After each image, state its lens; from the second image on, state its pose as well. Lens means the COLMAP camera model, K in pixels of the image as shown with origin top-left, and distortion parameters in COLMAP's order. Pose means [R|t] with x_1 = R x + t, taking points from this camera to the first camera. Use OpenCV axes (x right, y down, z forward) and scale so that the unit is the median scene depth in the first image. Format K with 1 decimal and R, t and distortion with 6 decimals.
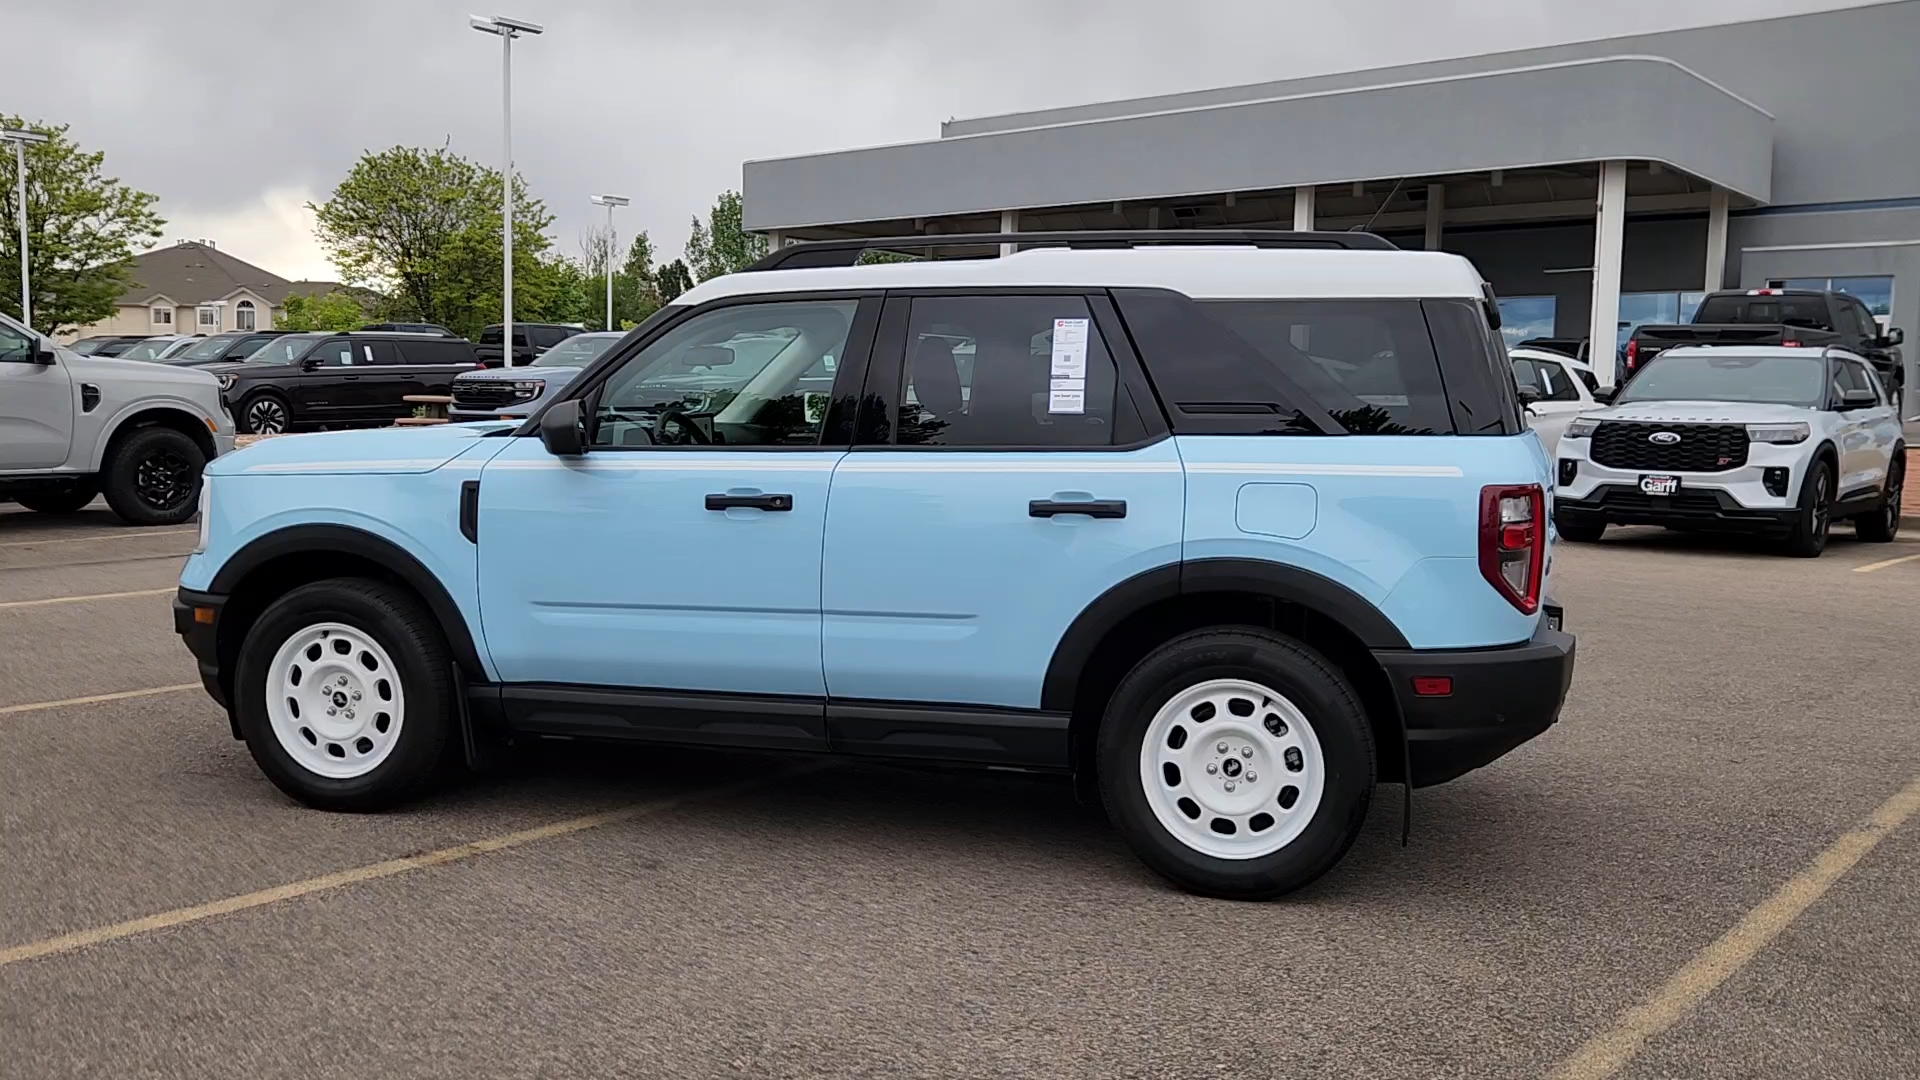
lens RADIAL K [[1733.9, 0, 946.0], [0, 1733.9, 538.4], [0, 0, 1]] dist [0.038216, -0.028302]
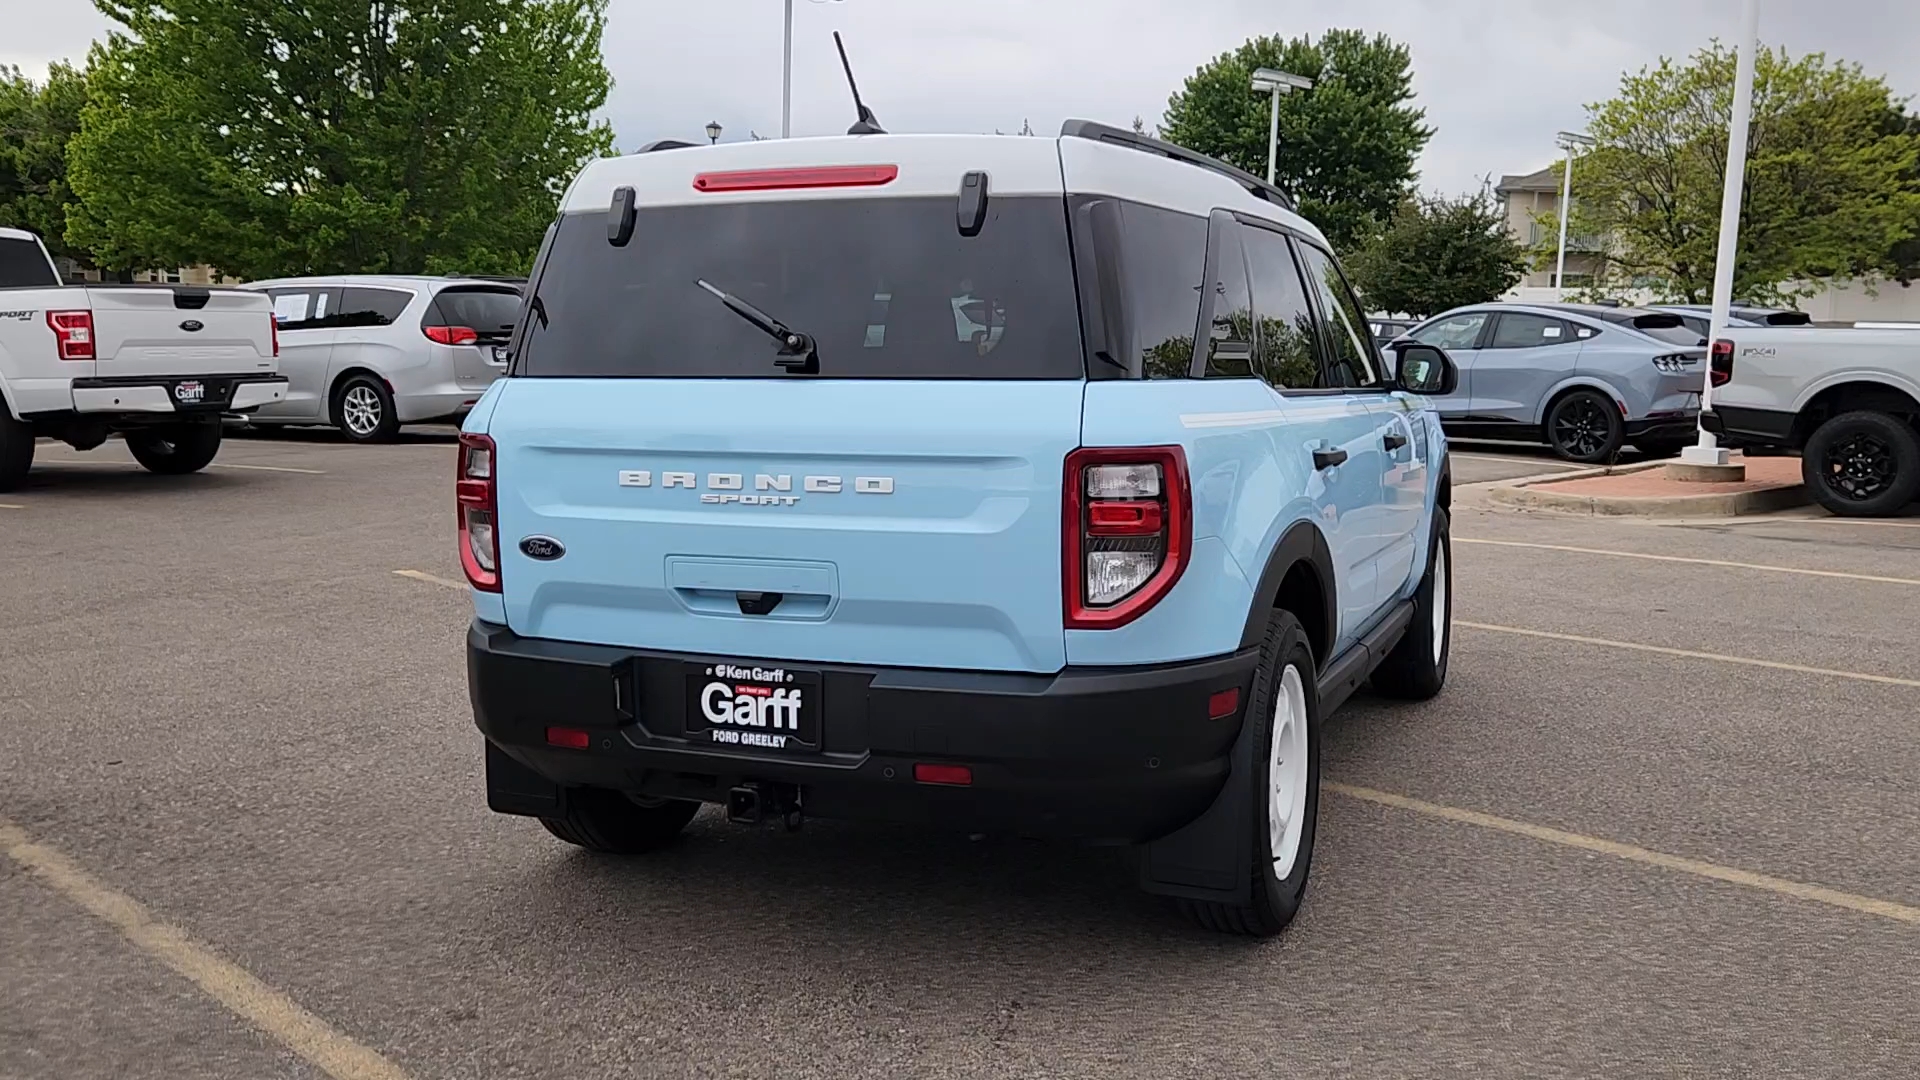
lens RADIAL K [[1733.9, 0, 948.1], [0, 1733.9, 541.5], [0, 0, 1]] dist [0.038216, -0.028302]
pose [[-0.107926, 0.104820, -0.988618, 1.053794], [-0.103666, 0.987818, 0.116052, -0.092315], [0.988739, 0.115011, -0.095745, 1.205989]]
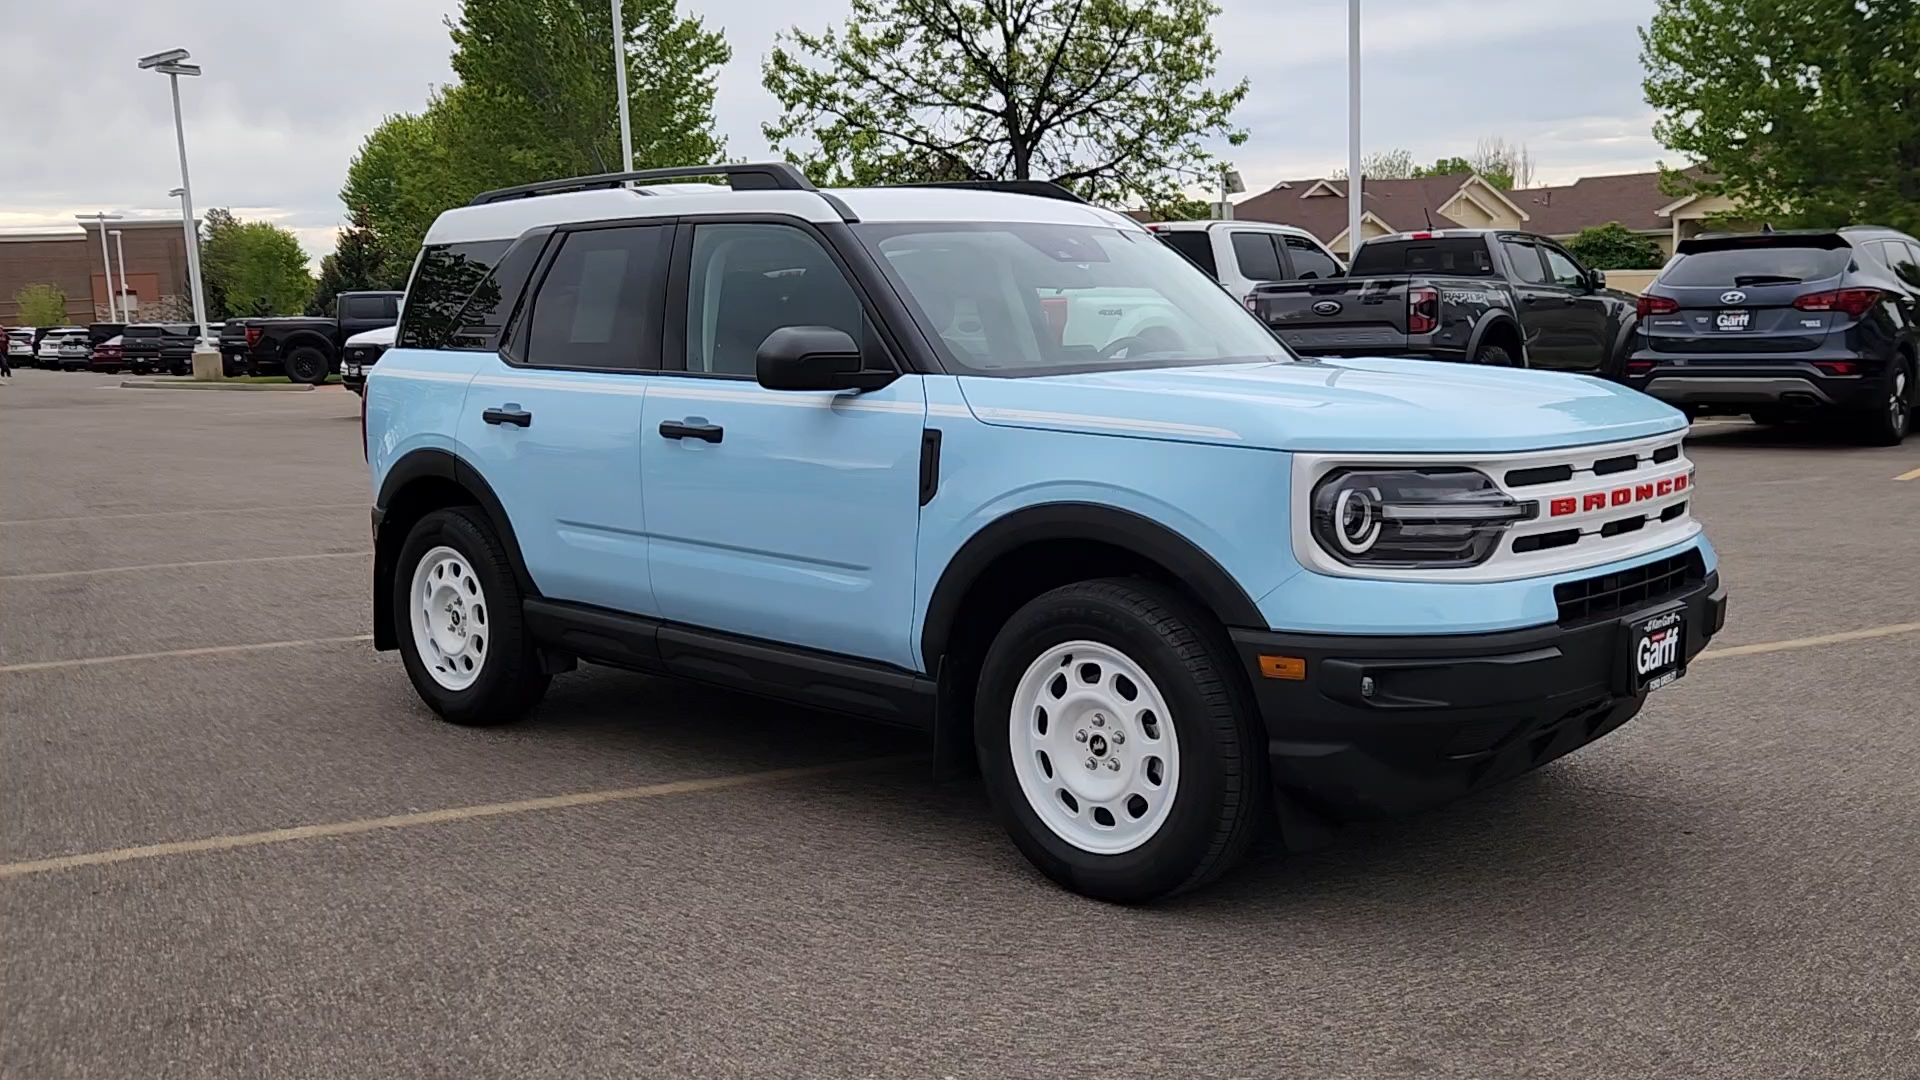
lens RADIAL K [[1733.9, 0, 943.4], [0, 1733.9, 555.8], [0, 0, 1]] dist [0.038216, -0.028302]
pose [[-0.886414, -0.057985, 0.459246, -0.579750], [0.056183, 0.971311, 0.231081, -0.206804], [-0.459470, 0.230635, -0.857726, 2.144477]]
